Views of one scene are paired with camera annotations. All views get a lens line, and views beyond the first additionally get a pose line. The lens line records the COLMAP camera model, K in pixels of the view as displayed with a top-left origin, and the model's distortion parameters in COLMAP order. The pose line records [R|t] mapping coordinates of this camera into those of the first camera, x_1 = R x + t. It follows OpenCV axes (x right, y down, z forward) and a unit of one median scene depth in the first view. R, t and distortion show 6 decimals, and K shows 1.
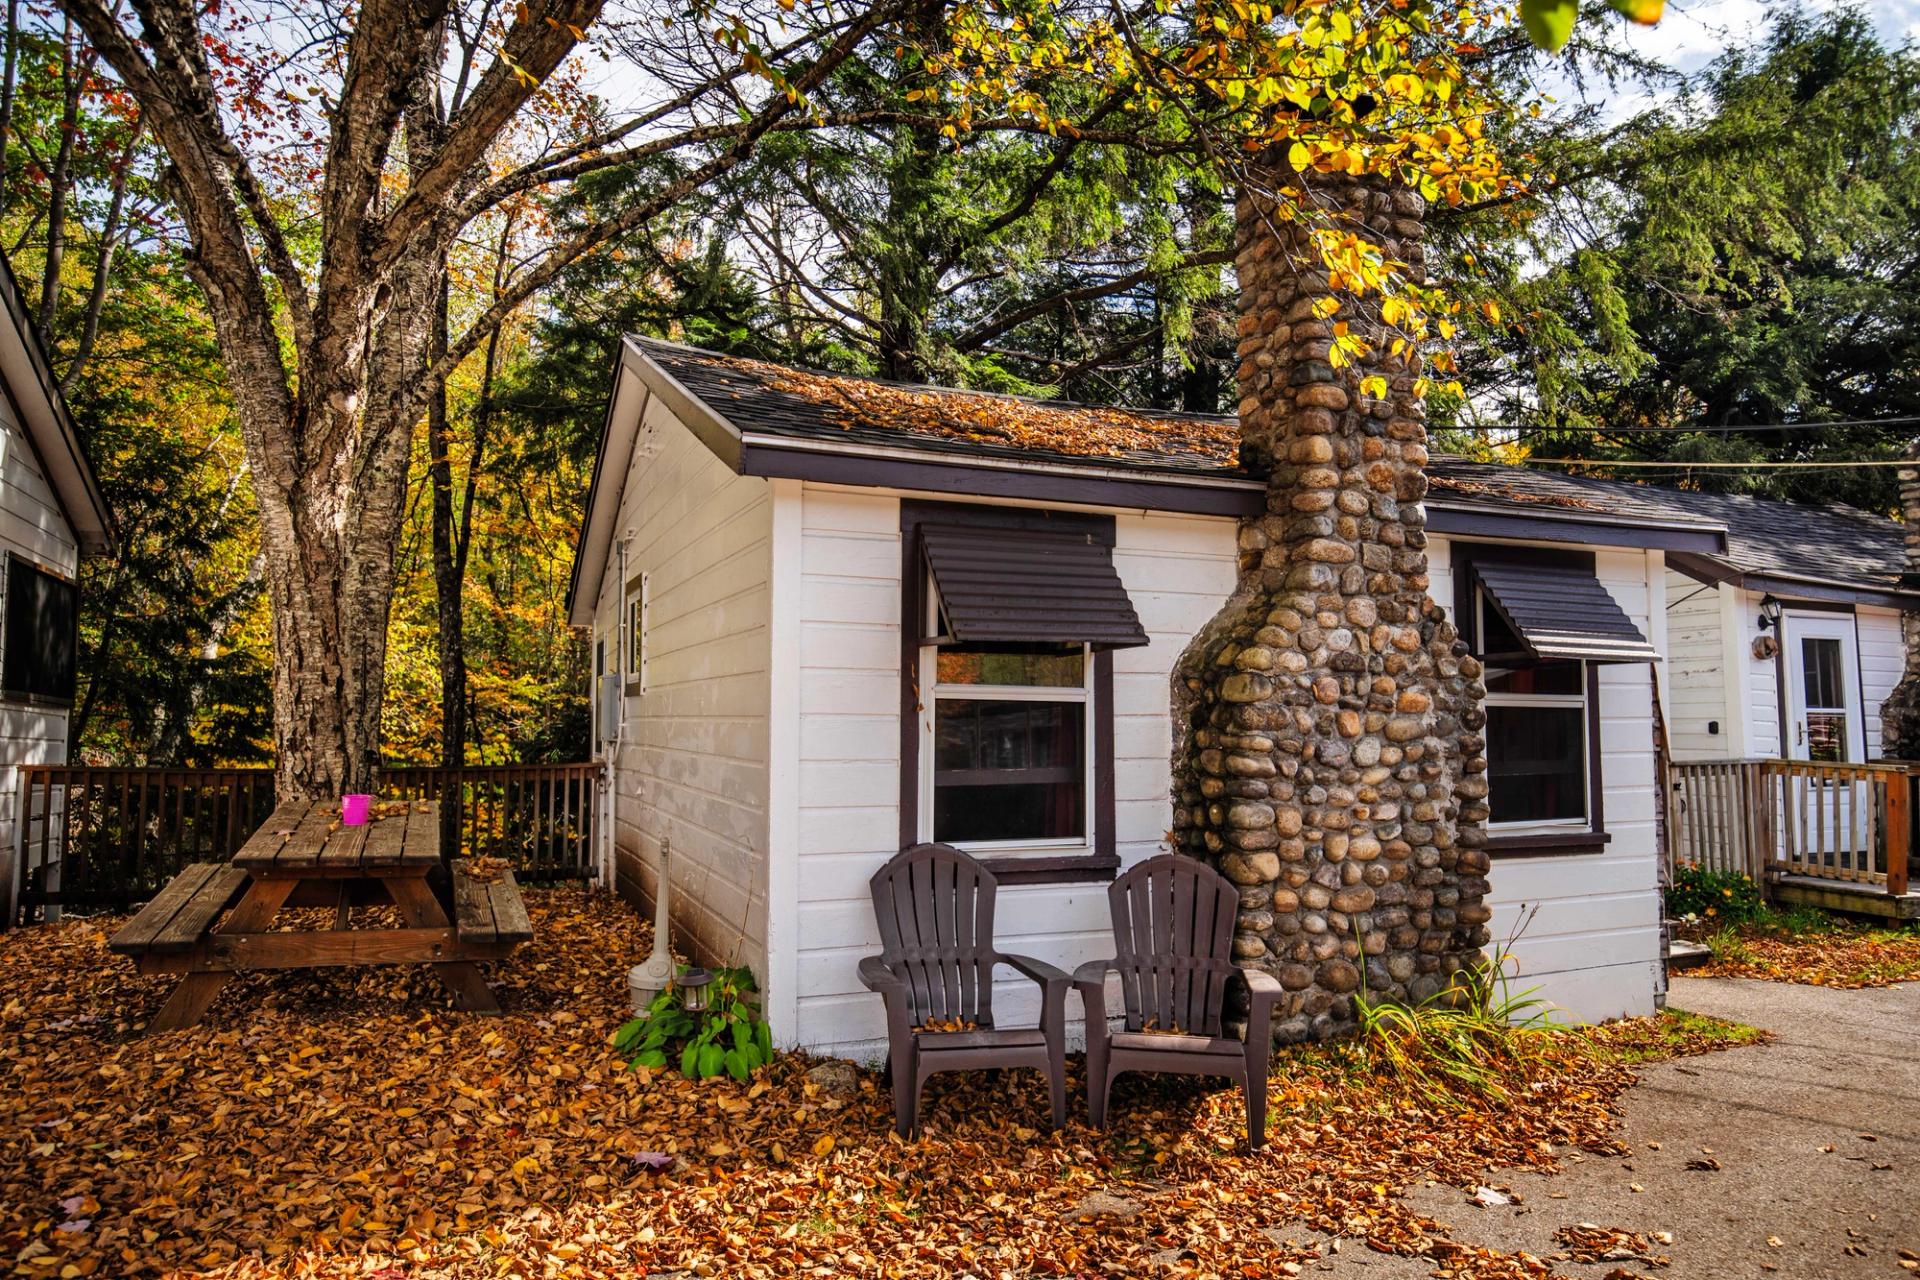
lens RADIAL K [[1243.0, 0, 960.0], [0, 1243.0, 640.0], [0, 0, 1]] dist [-0.001224, -0.000216]
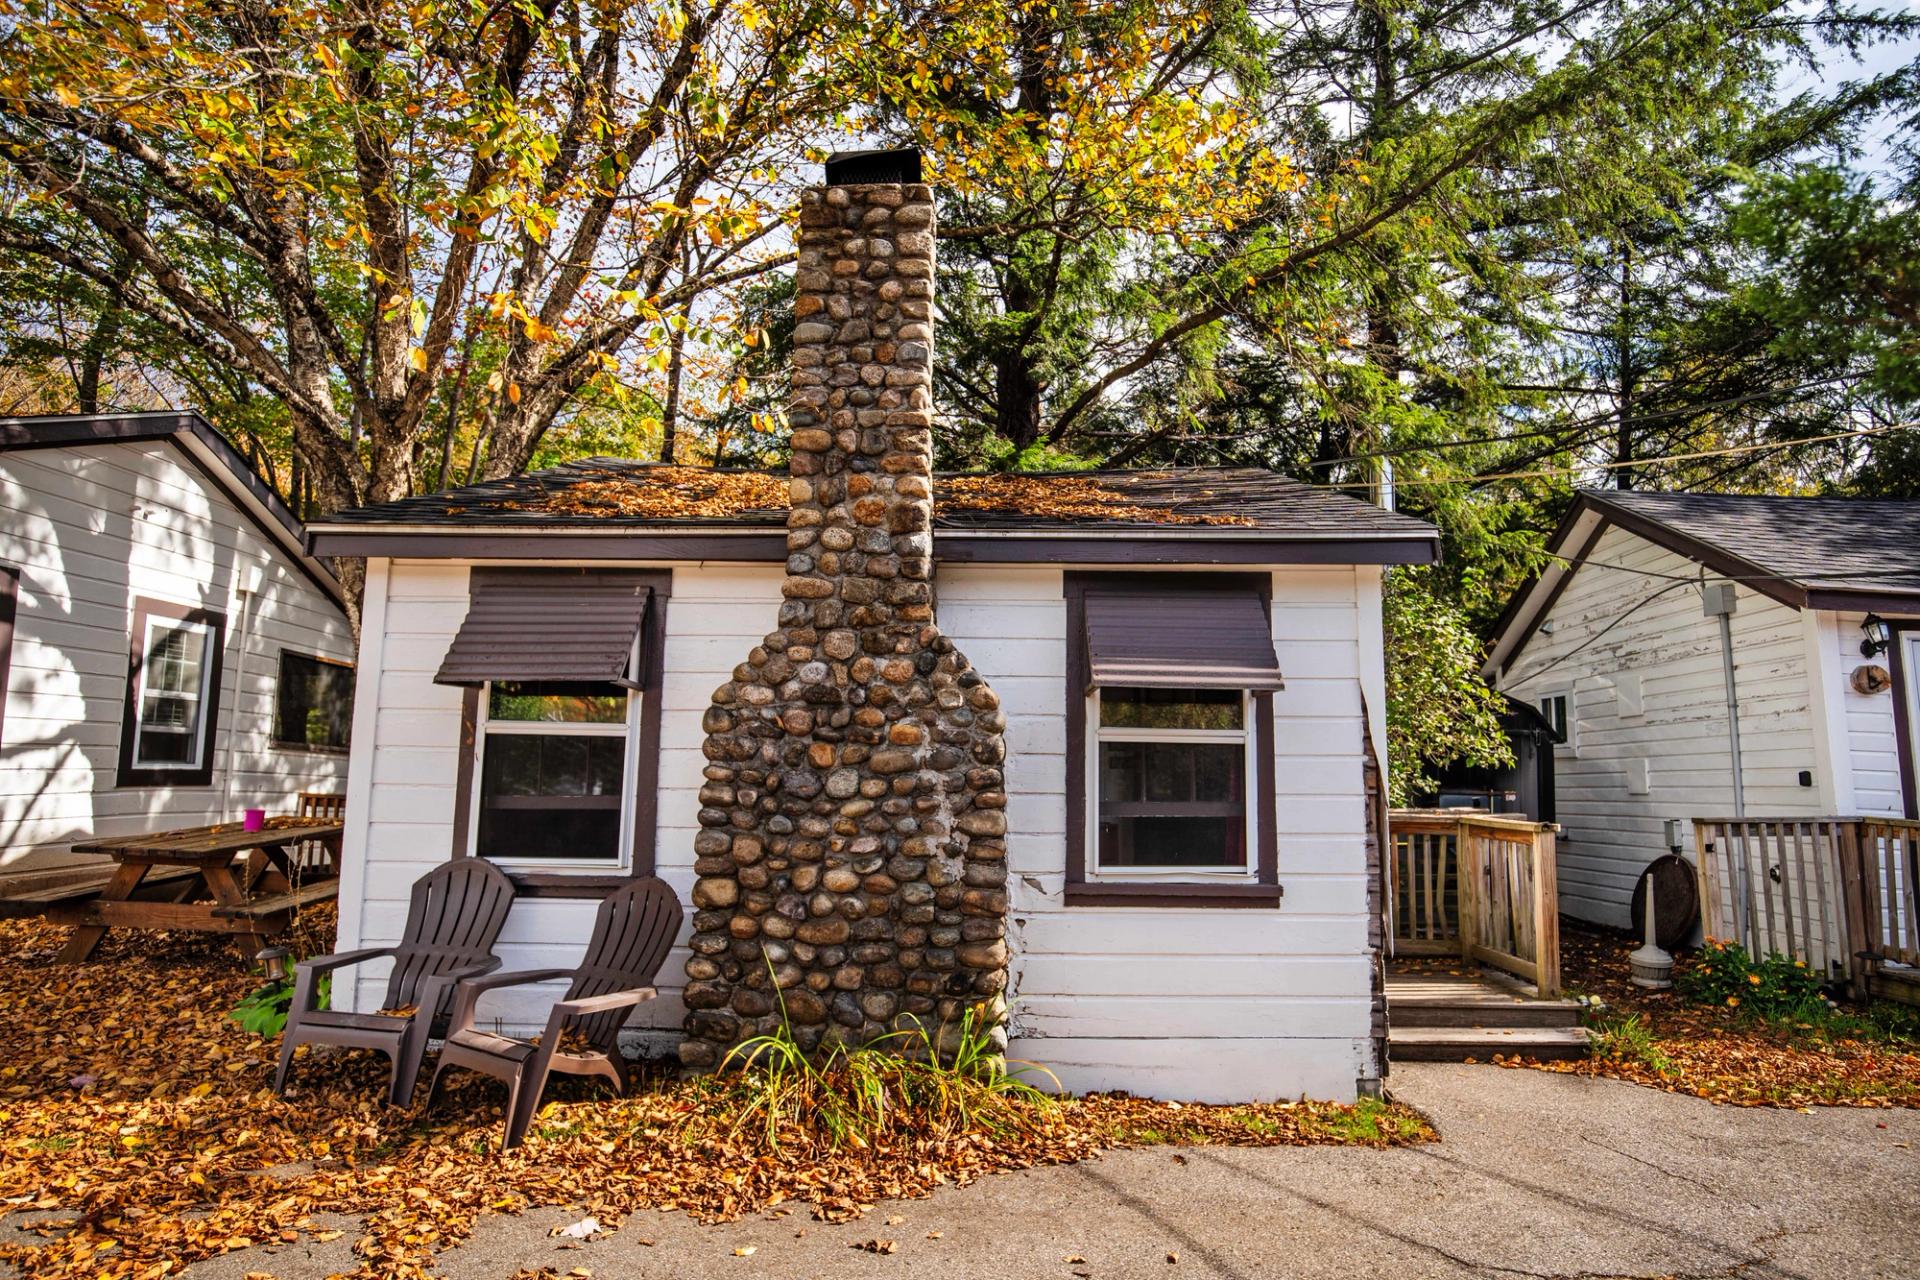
lens RADIAL K [[1080.2, 0, 960.0], [0, 1080.2, 640.0], [0, 0, 1]] dist [-0.022549, 0.012529]
pose [[0.913406, -0.045605, -0.404488, 0.761311], [0.018264, 0.997295, -0.071200, 0.037661], [0.406641, 0.057647, 0.911768, 0.234704]]
